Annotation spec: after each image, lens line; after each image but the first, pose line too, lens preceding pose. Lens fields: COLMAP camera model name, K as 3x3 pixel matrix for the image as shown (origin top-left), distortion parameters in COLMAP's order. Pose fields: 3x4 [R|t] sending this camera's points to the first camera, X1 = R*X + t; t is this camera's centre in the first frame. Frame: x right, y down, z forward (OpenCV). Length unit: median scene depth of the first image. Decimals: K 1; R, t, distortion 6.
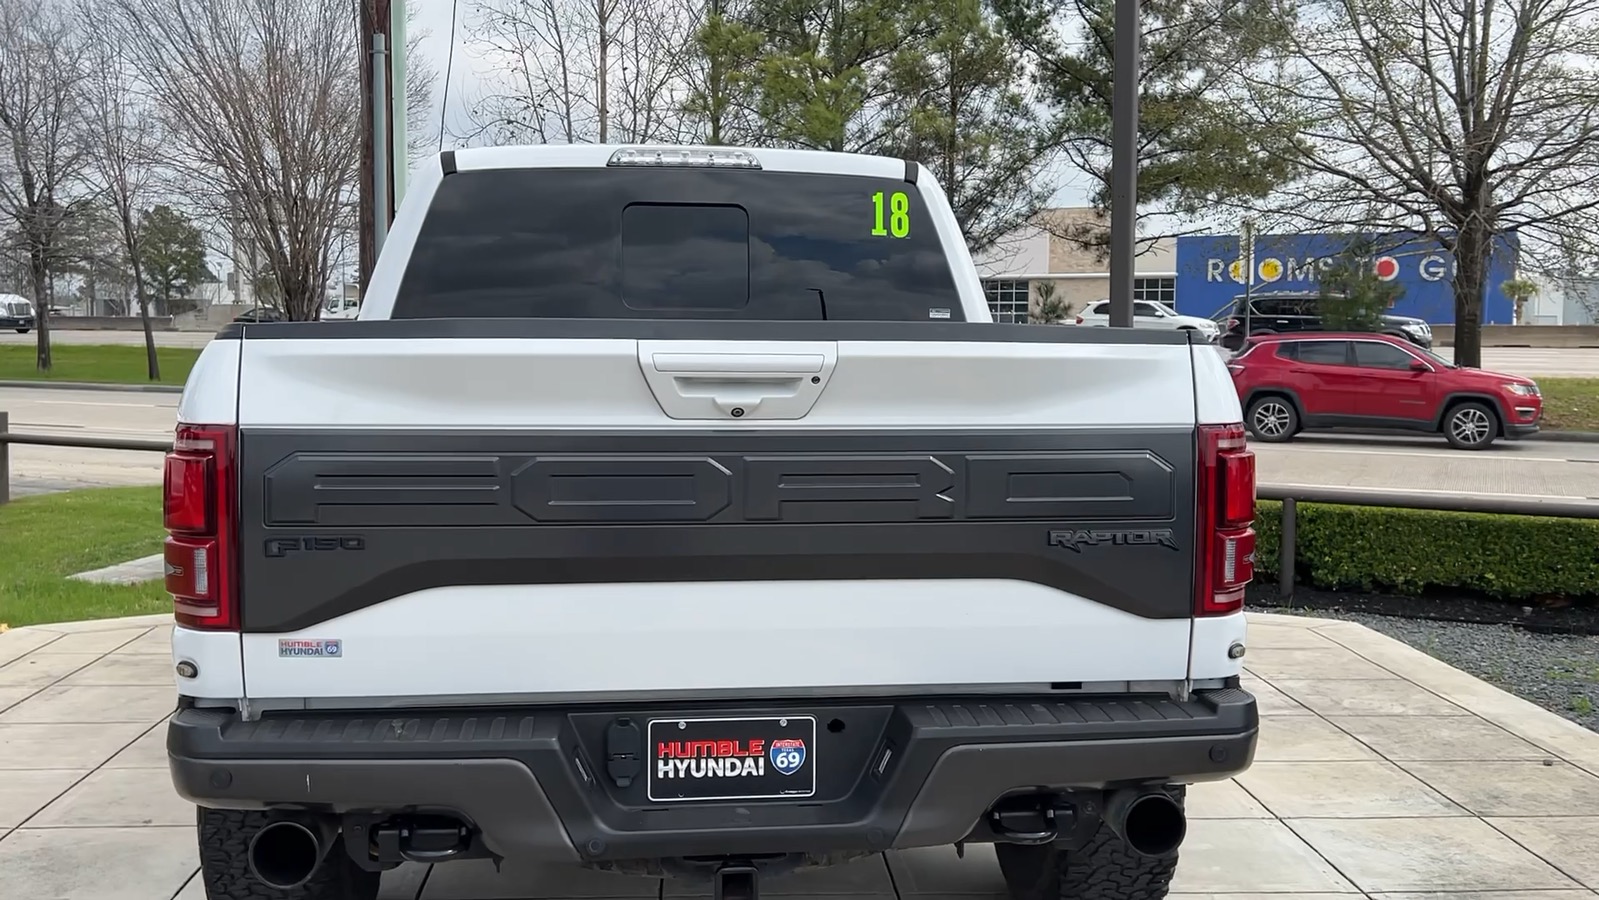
lens RADIAL K [[1371.4, 0, 771.7], [0, 1371.4, 457.3], [0, 0, 1]] dist [0.074237, -0.105531]
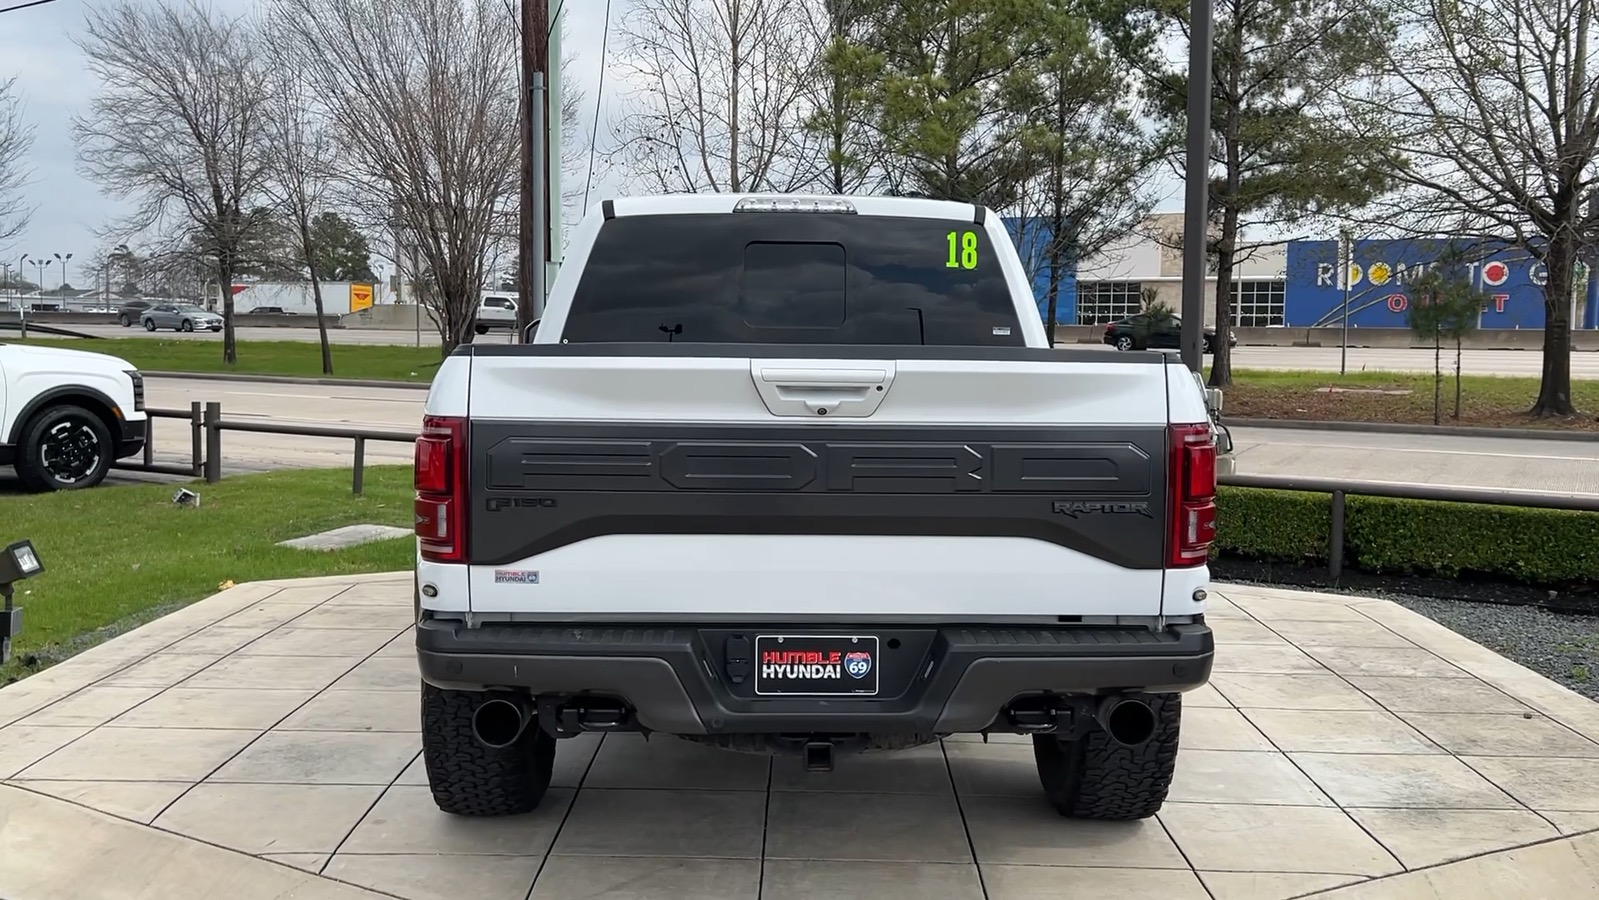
lens RADIAL K [[1308.9, 0, 796.5], [0, 1308.9, 447.1], [0, 0, 1]] dist [0.037375, -0.003822]
pose [[0.997357, 0.011682, -0.071716, 0.025206], [-0.011874, 0.999927, -0.002254, 0.003616], [0.071684, 0.003099, 0.997423, -0.179559]]
